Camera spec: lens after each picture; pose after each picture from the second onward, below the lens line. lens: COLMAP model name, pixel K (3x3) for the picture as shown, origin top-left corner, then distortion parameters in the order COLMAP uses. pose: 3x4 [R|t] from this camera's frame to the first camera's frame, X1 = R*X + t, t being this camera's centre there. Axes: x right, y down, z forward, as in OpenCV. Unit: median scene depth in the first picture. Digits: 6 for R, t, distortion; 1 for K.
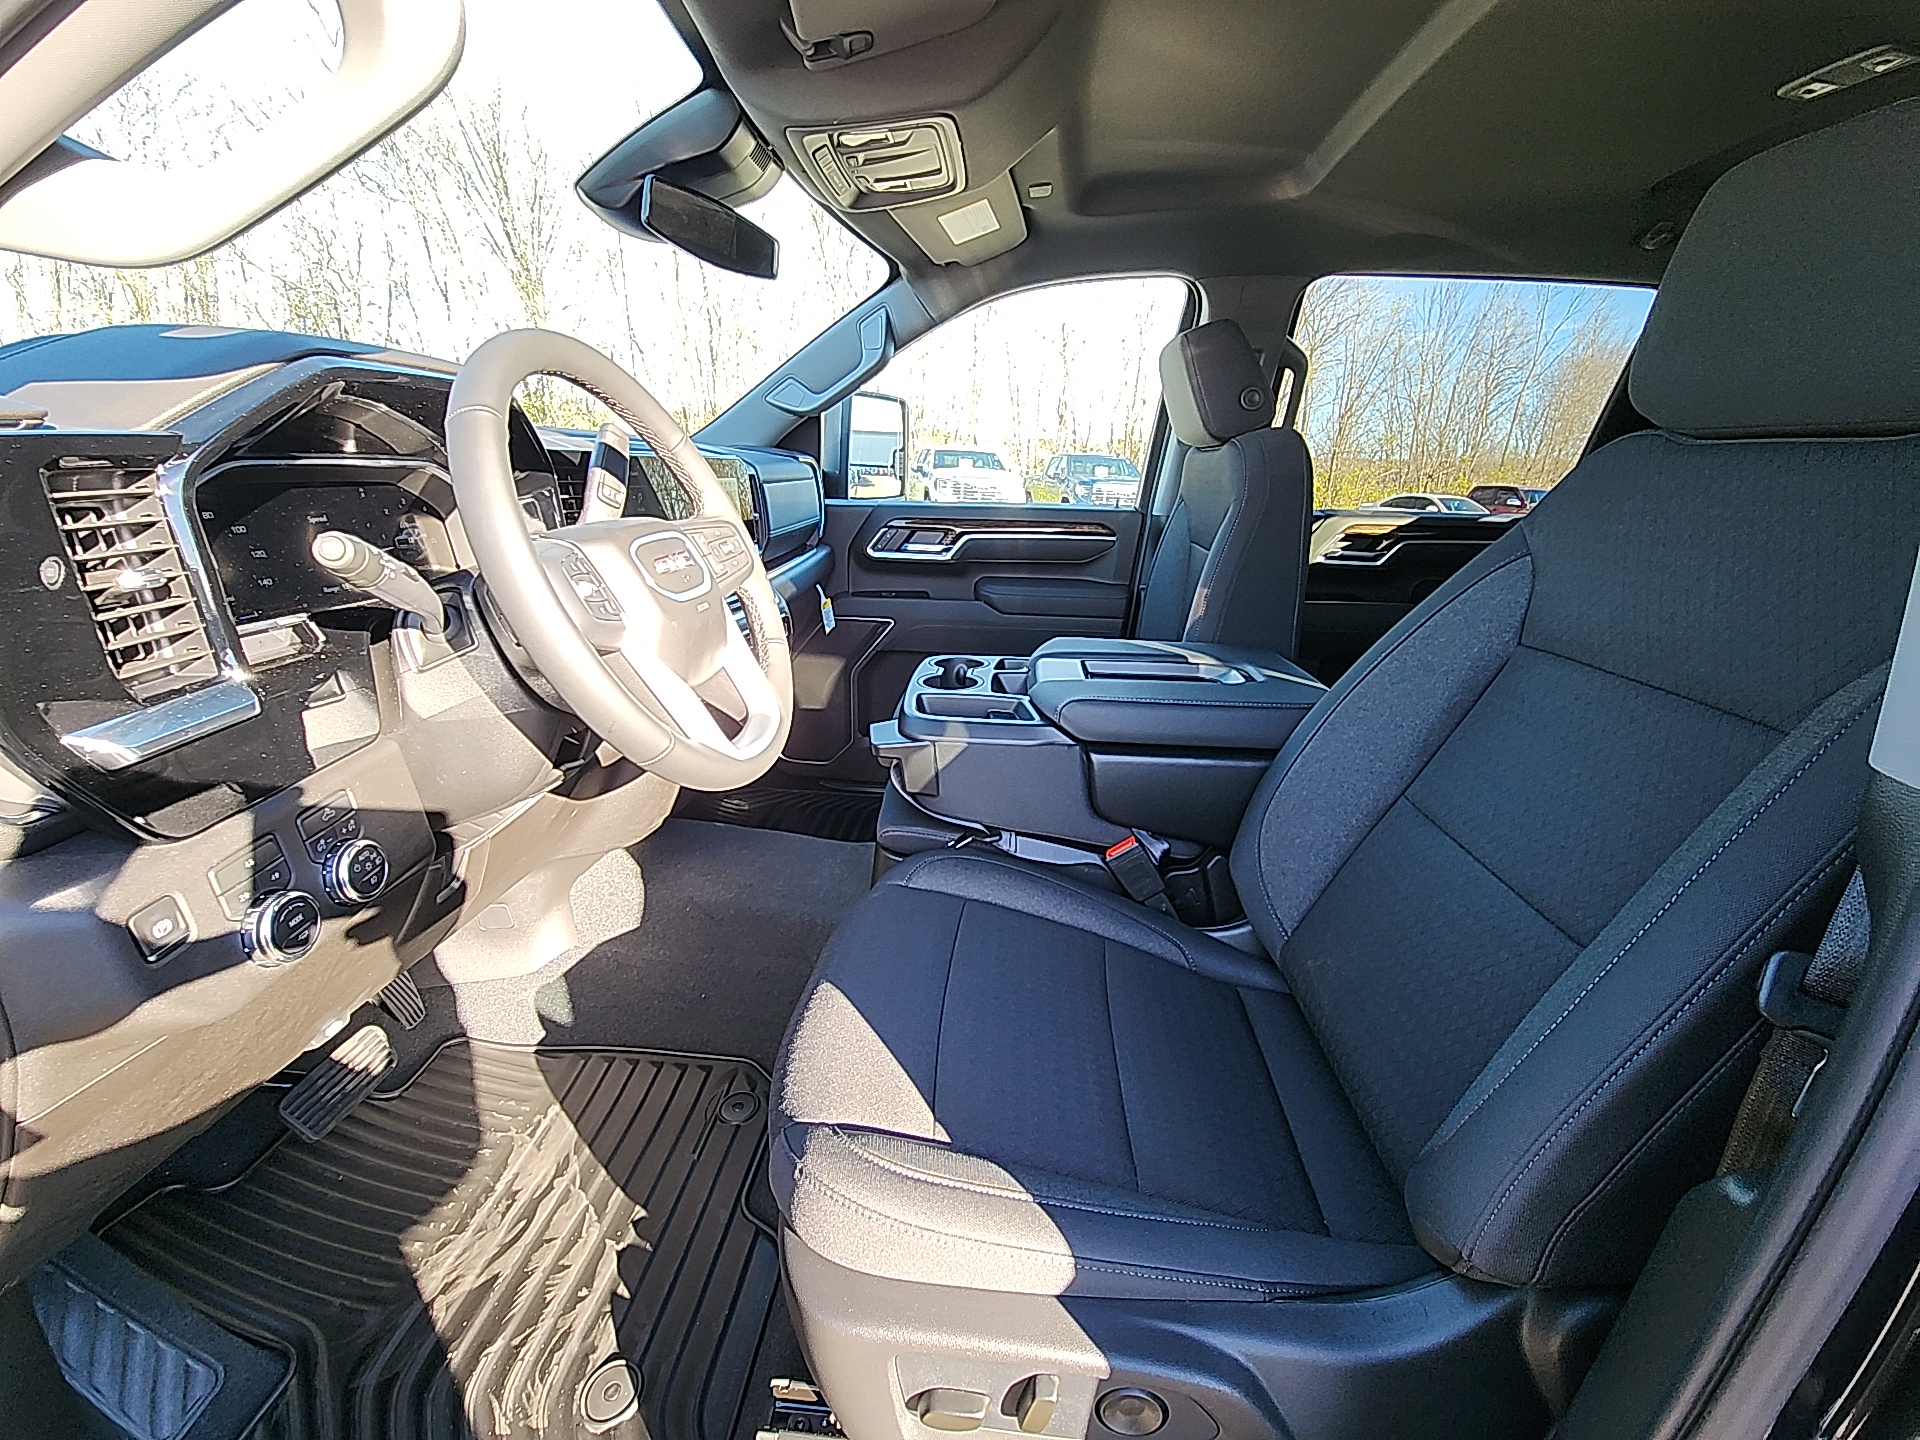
lens RADIAL K [[764.1, 0, 936.6], [0, 764.1, 711.5], [0, 0, 1]] dist [0.007562, -0.000189]
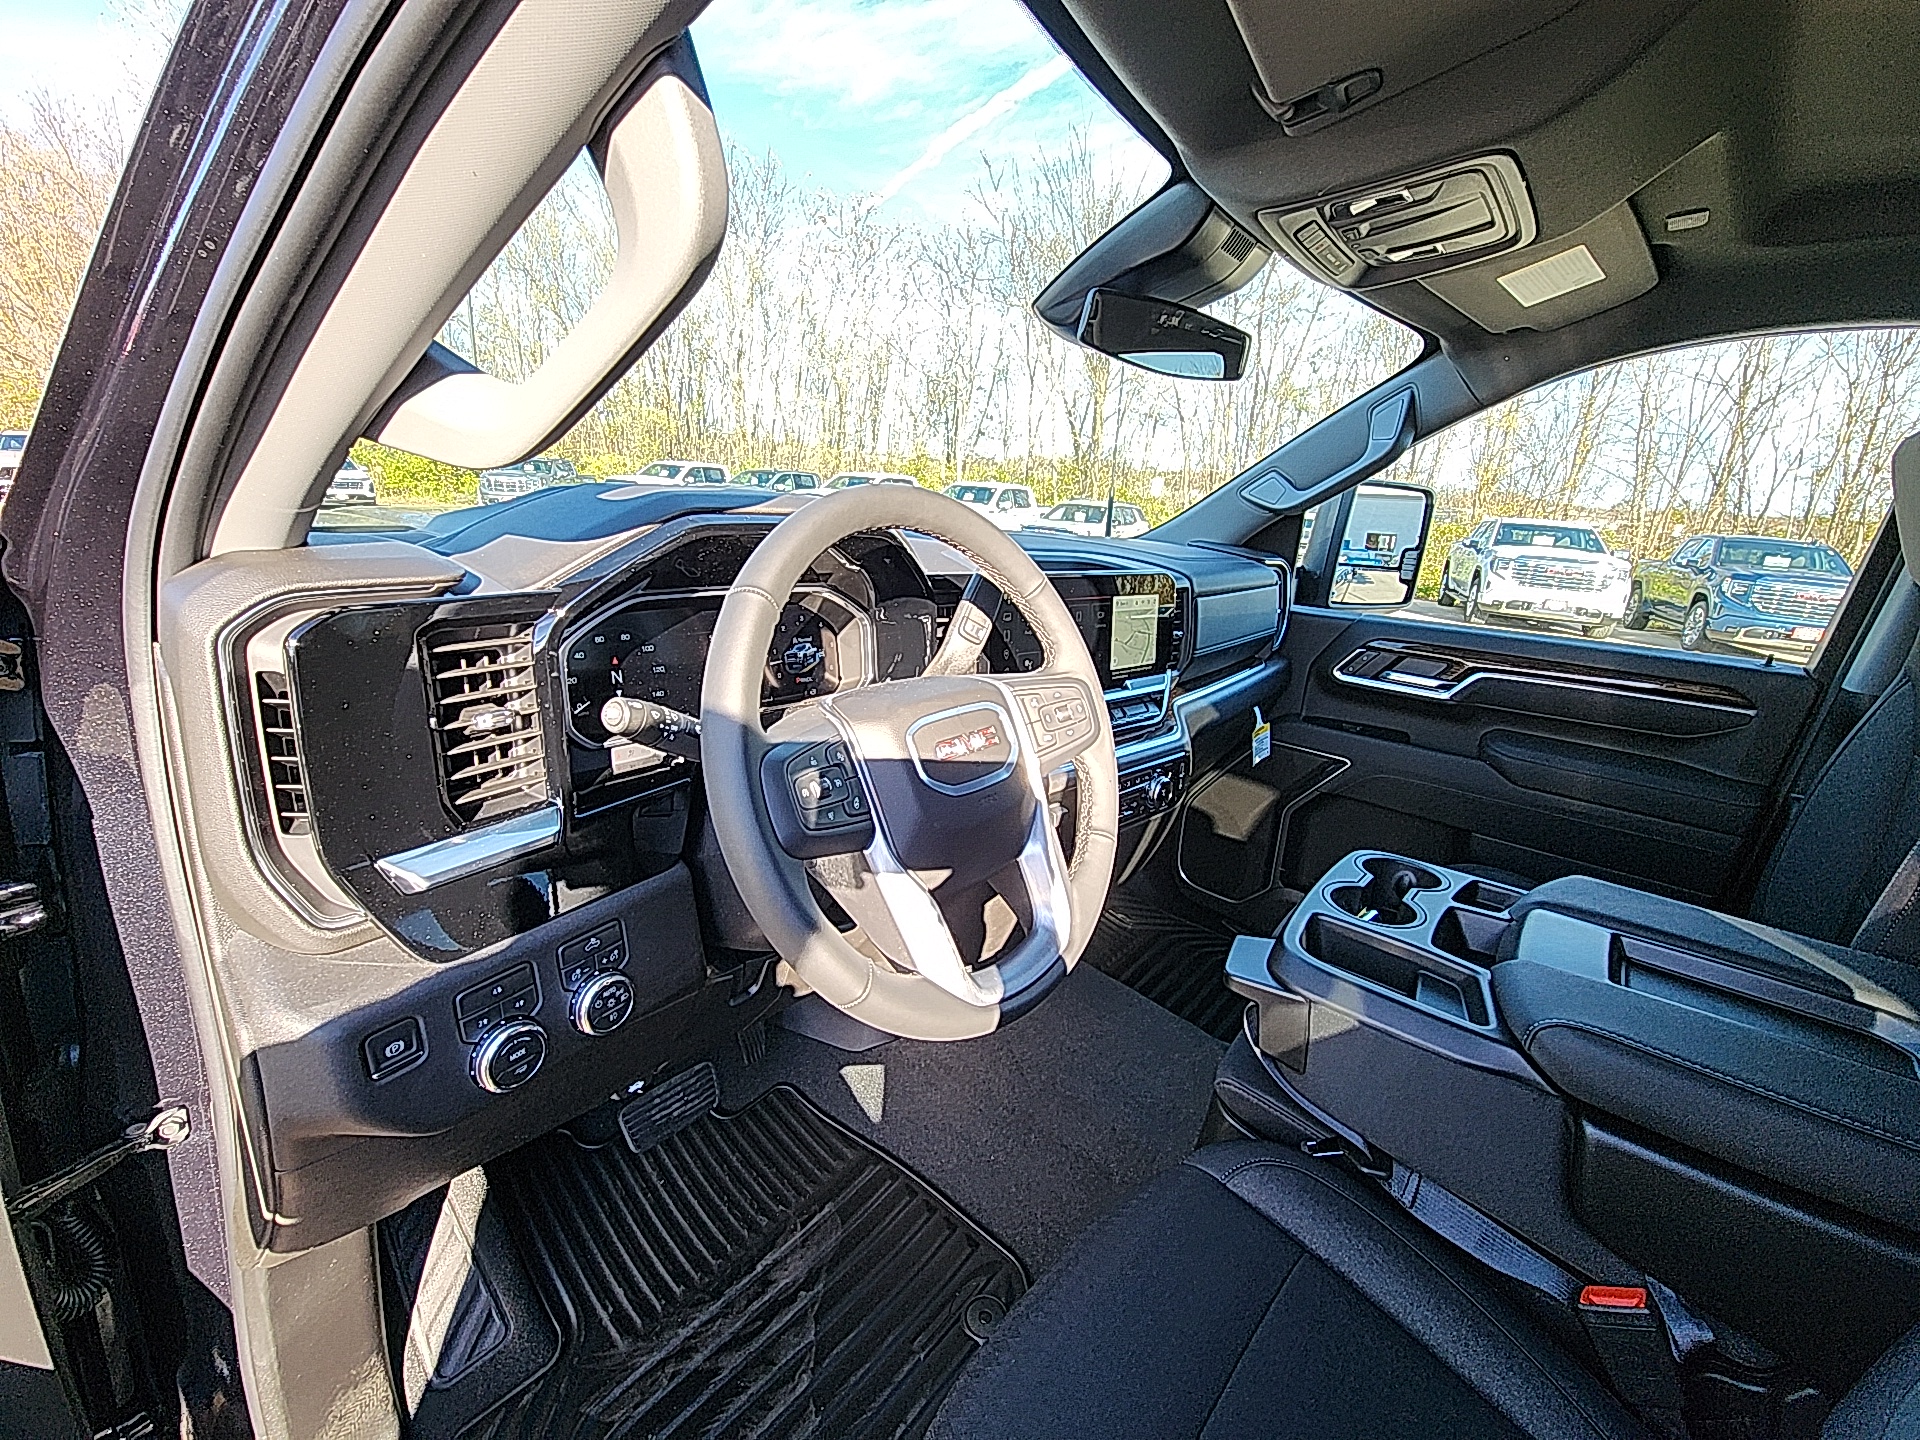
lens RADIAL K [[764.8, 0, 954.3], [0, 764.8, 713.7], [0, 0, 1]] dist [0.000875, -0.000637]
pose [[0.817471, 0.179021, -0.547442, 0.056605], [-0.215406, 0.976522, -0.002320, -0.123941], [0.534173, 0.119819, 0.836841, 0.157225]]
